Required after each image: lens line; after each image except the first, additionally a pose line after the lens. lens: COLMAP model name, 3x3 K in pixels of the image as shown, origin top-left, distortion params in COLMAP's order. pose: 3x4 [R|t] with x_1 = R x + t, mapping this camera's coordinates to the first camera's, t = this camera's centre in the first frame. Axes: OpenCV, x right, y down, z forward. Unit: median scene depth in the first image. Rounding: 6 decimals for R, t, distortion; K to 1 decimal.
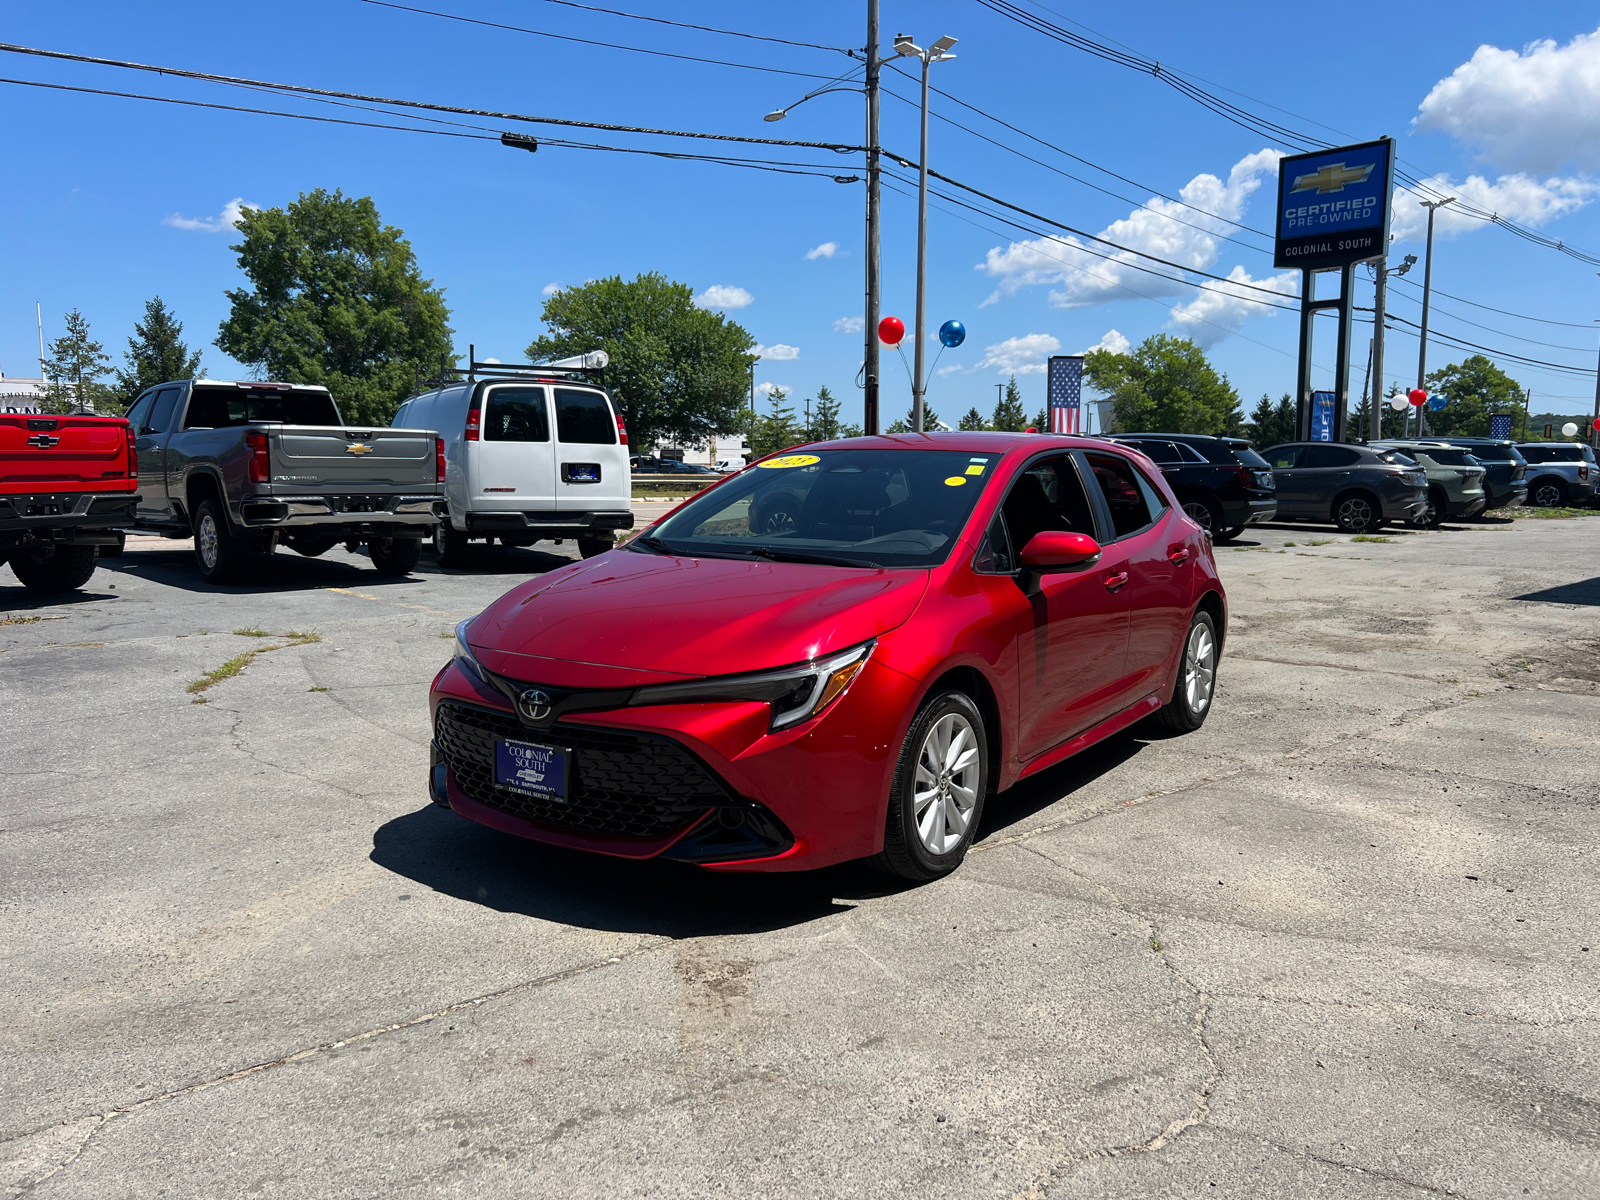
lens RADIAL K [[1192.6, 0, 801.0], [0, 1192.6, 611.7], [0, 0, 1]] dist [0.048616, -0.056663]
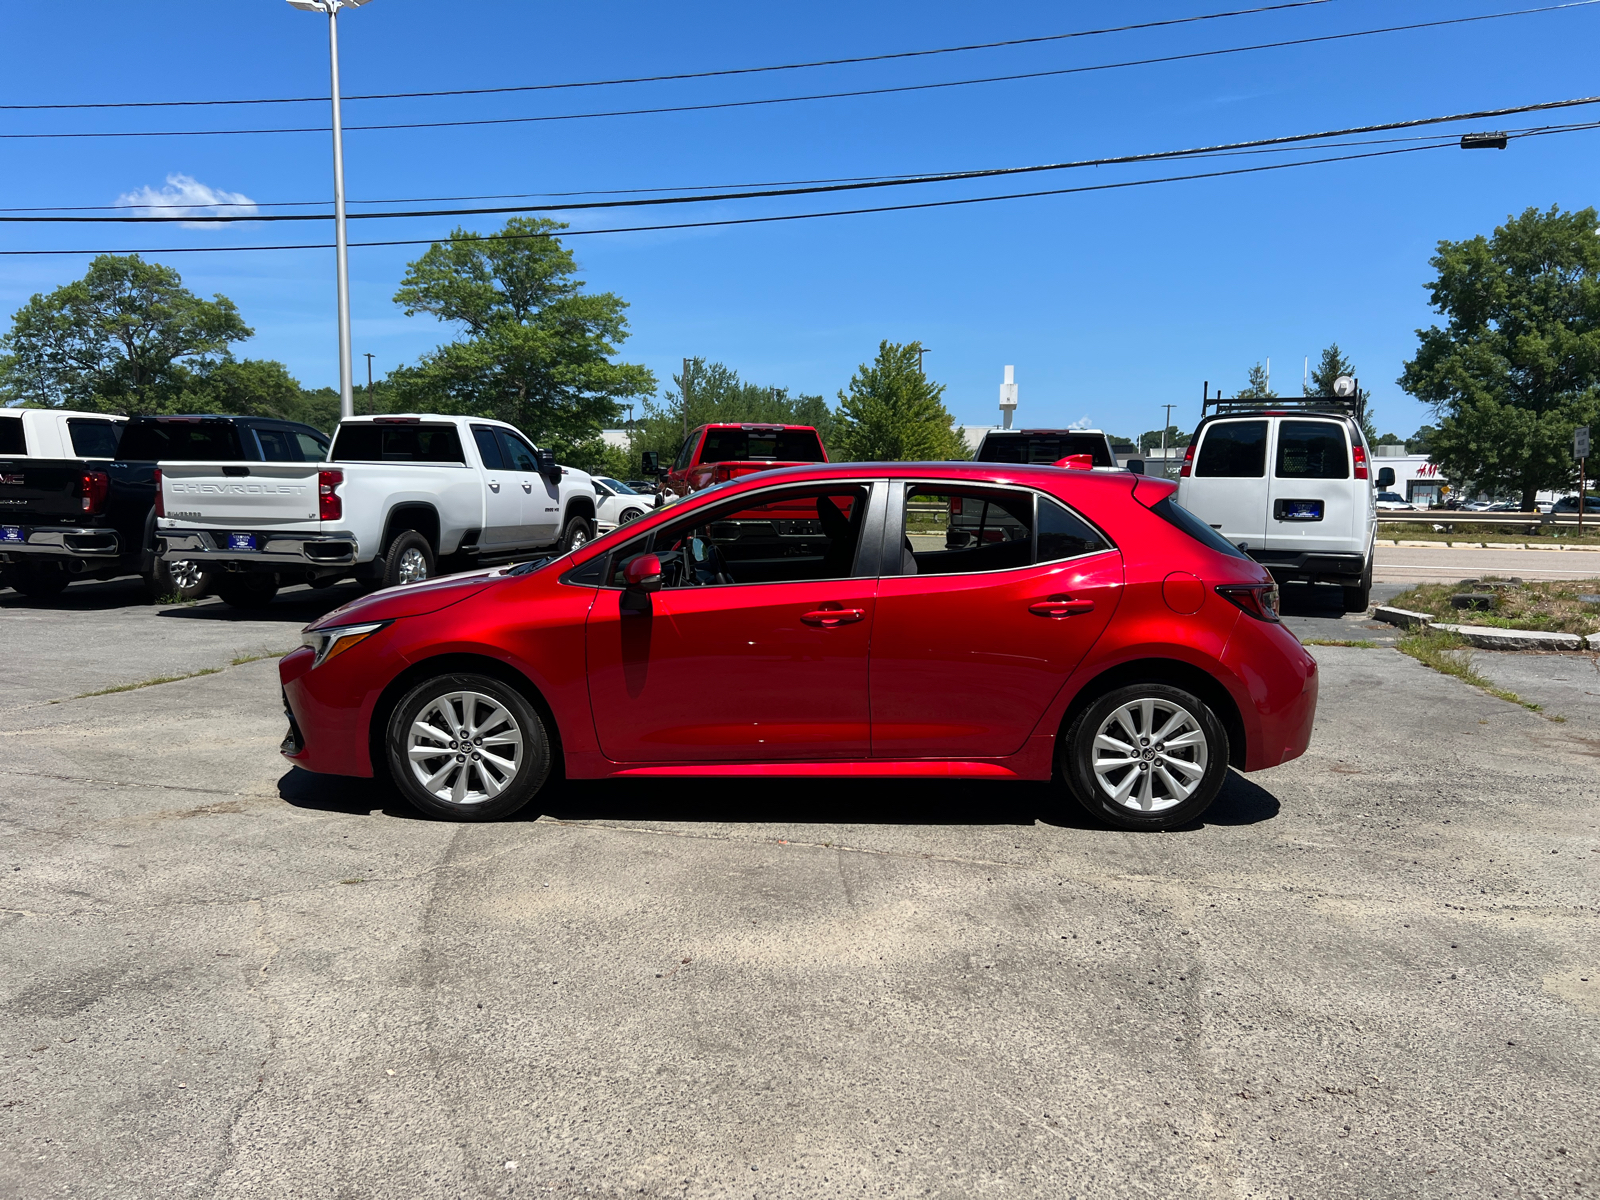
lens RADIAL K [[1209.4, 0, 800.0], [0, 1209.4, 600.0], [0, 0, 1]] dist [0.041141, -0.041894]
pose [[0.565482, 0.074904, -0.821353, 0.452648], [-0.111101, 0.993709, 0.014132, -0.021351], [0.817244, 0.083262, 0.570246, 0.188183]]
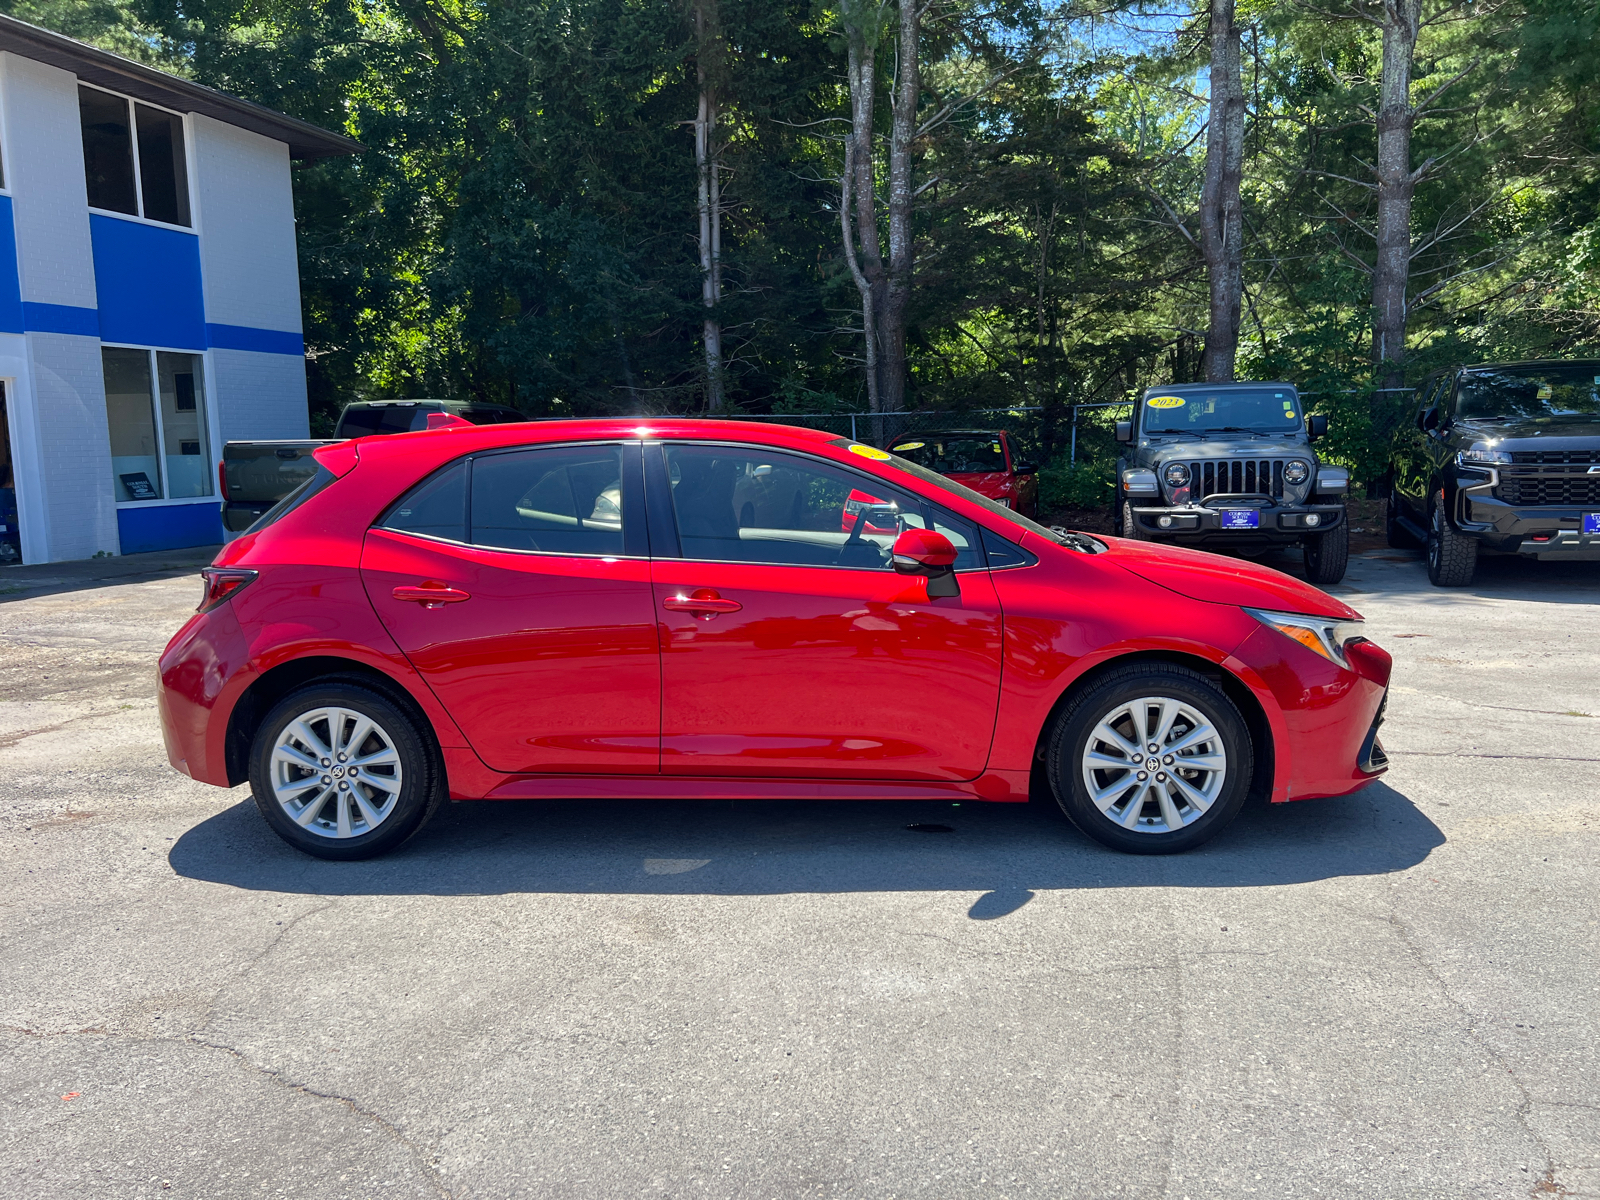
lens RADIAL K [[1192.6, 0, 801.0], [0, 1192.6, 611.7], [0, 0, 1]] dist [0.048616, -0.056663]
pose [[-0.505228, -0.112949, 0.855562, -0.323772], [0.125748, 0.971182, 0.202470, -0.088145], [-0.853775, 0.209878, -0.476465, 0.663946]]
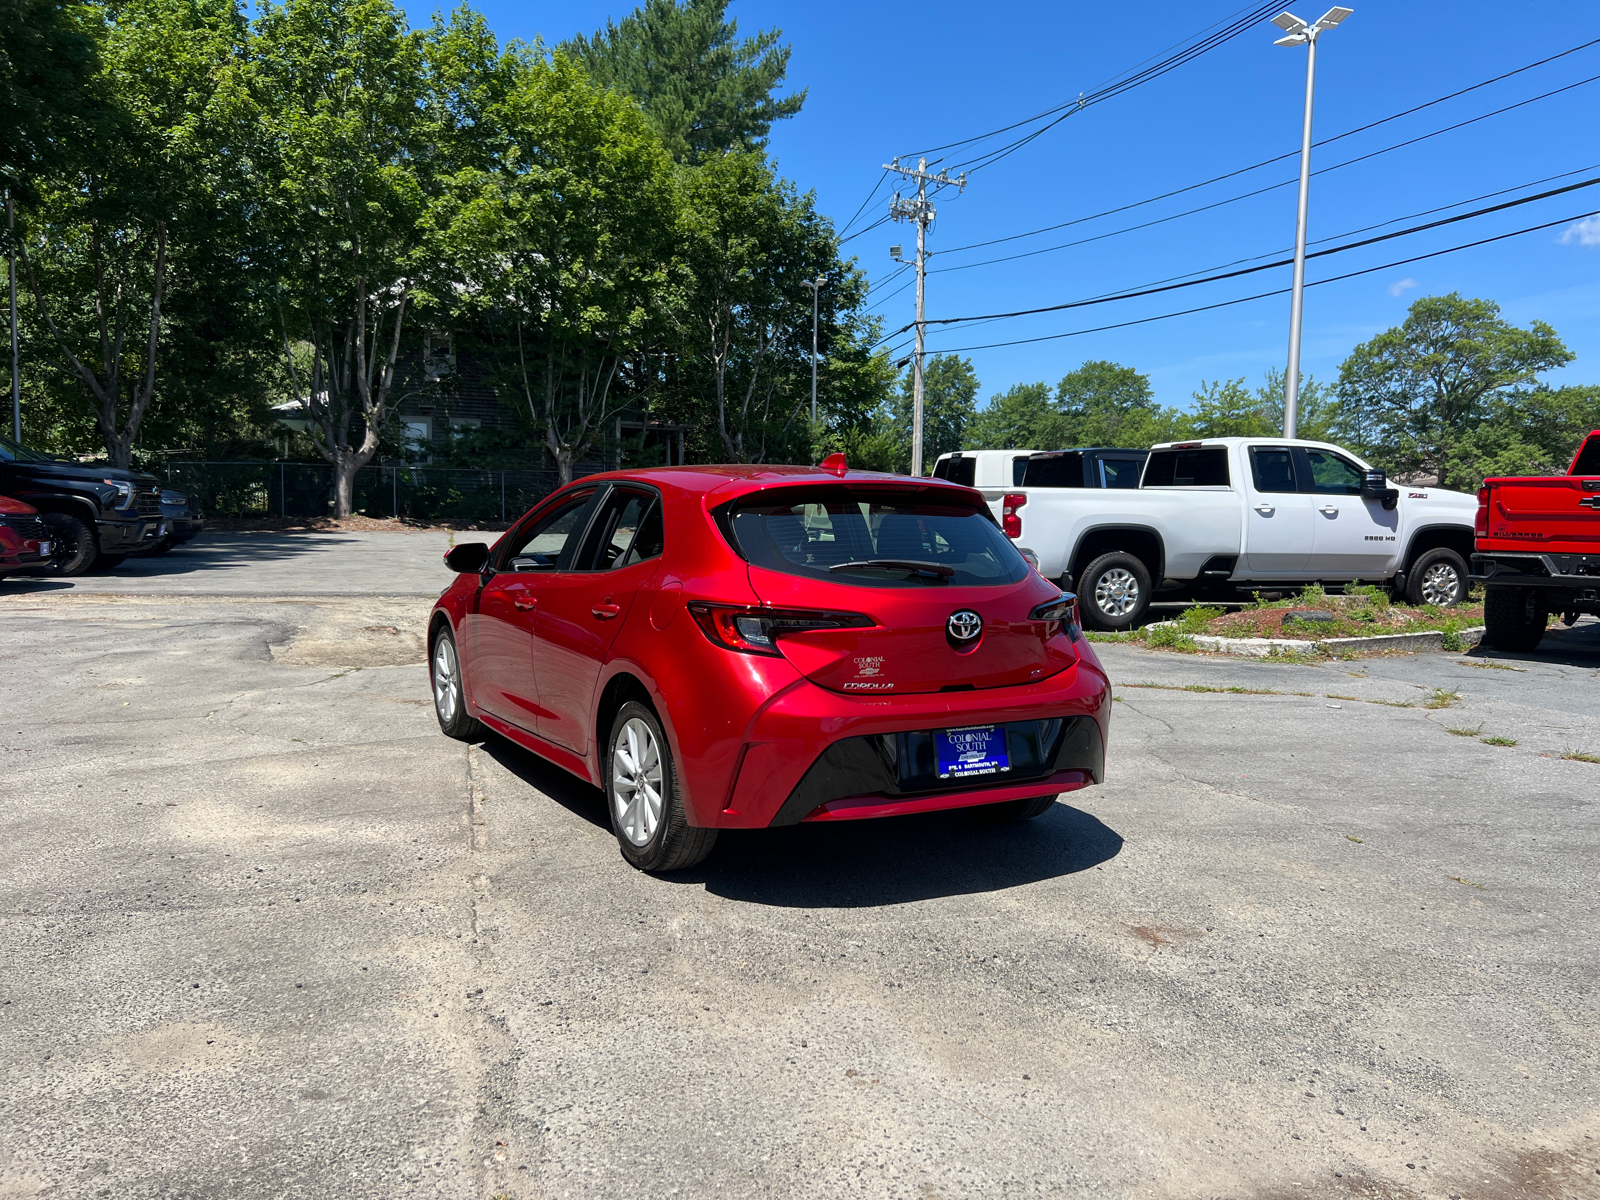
lens RADIAL K [[1192.6, 0, 801.0], [0, 1192.6, 611.7], [0, 0, 1]] dist [0.048616, -0.056663]
pose [[-0.420652, 0.066762, -0.904762, 0.493677], [-0.135330, 0.981513, 0.135344, -0.086186], [0.897072, 0.179374, -0.403840, 0.723126]]
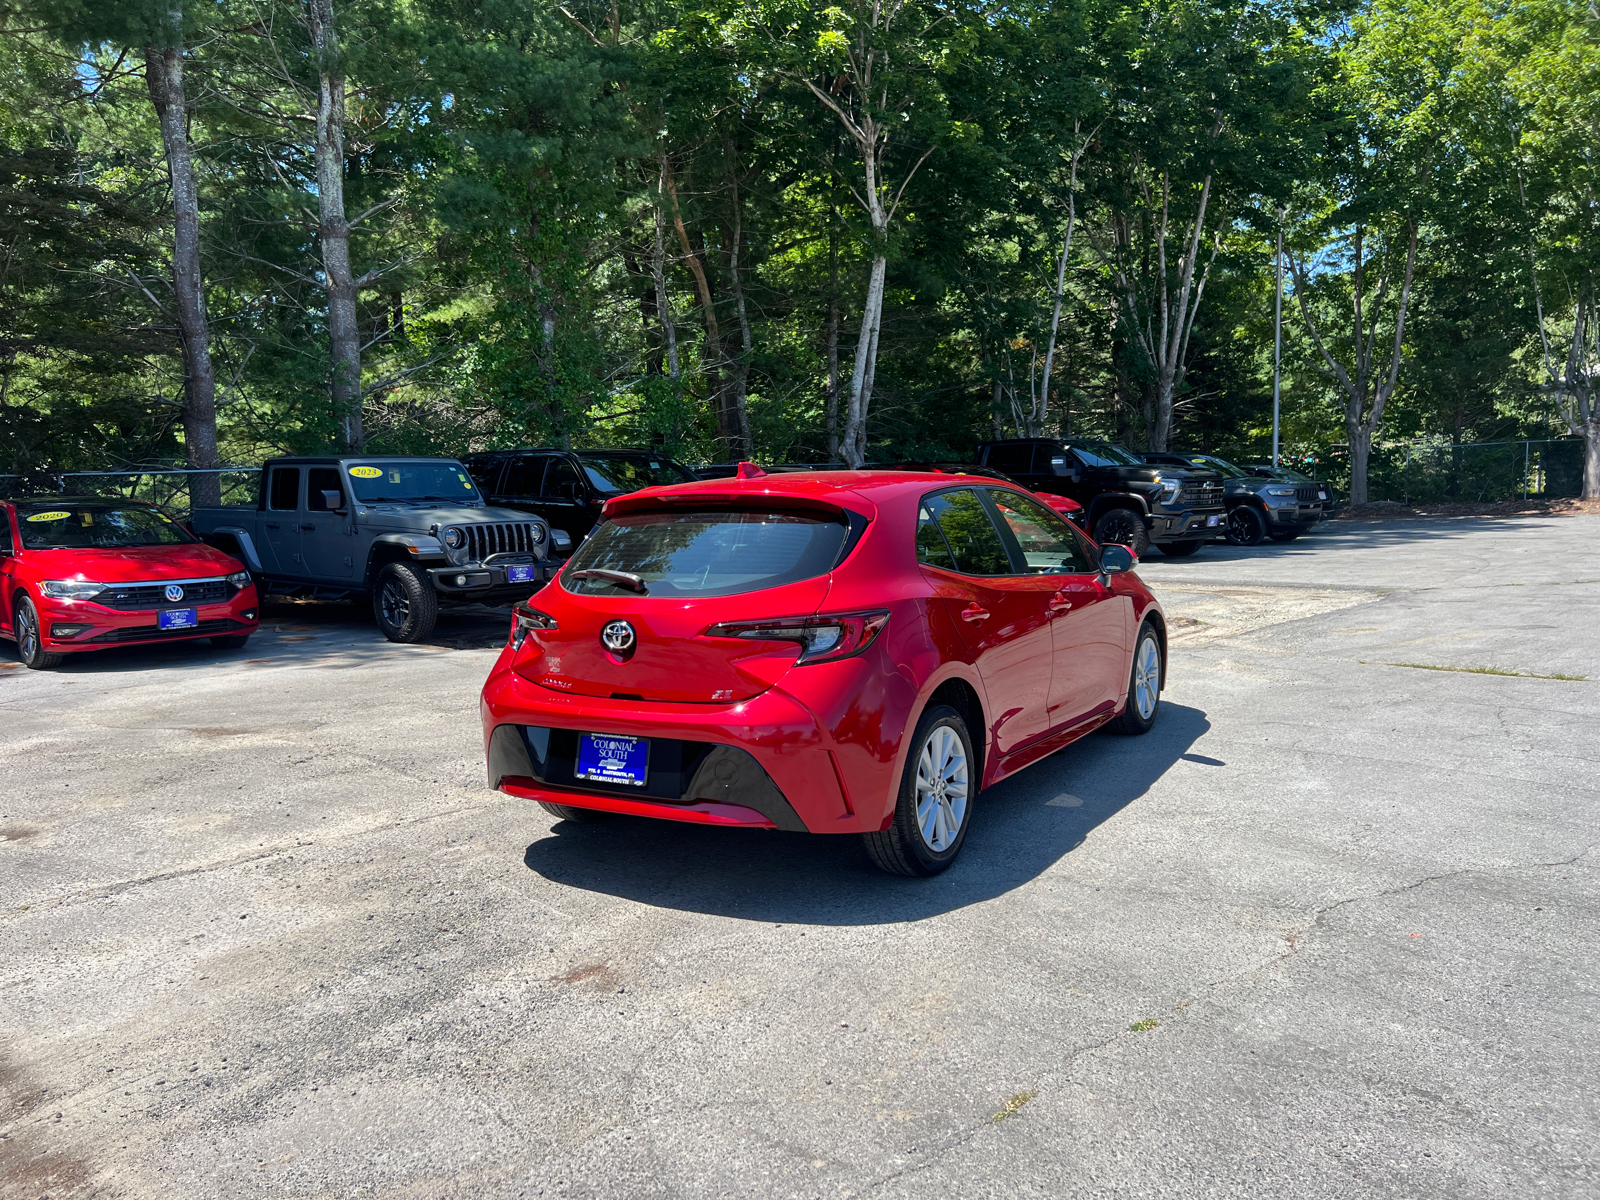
lens RADIAL K [[1192.6, 0, 801.0], [0, 1192.6, 611.7], [0, 0, 1]] dist [0.048616, -0.056663]
pose [[-0.997085, 0.028624, -0.070727, 0.121590], [0.012255, 0.975009, 0.221825, -0.127928], [0.075309, 0.220312, -0.972518, 0.980729]]
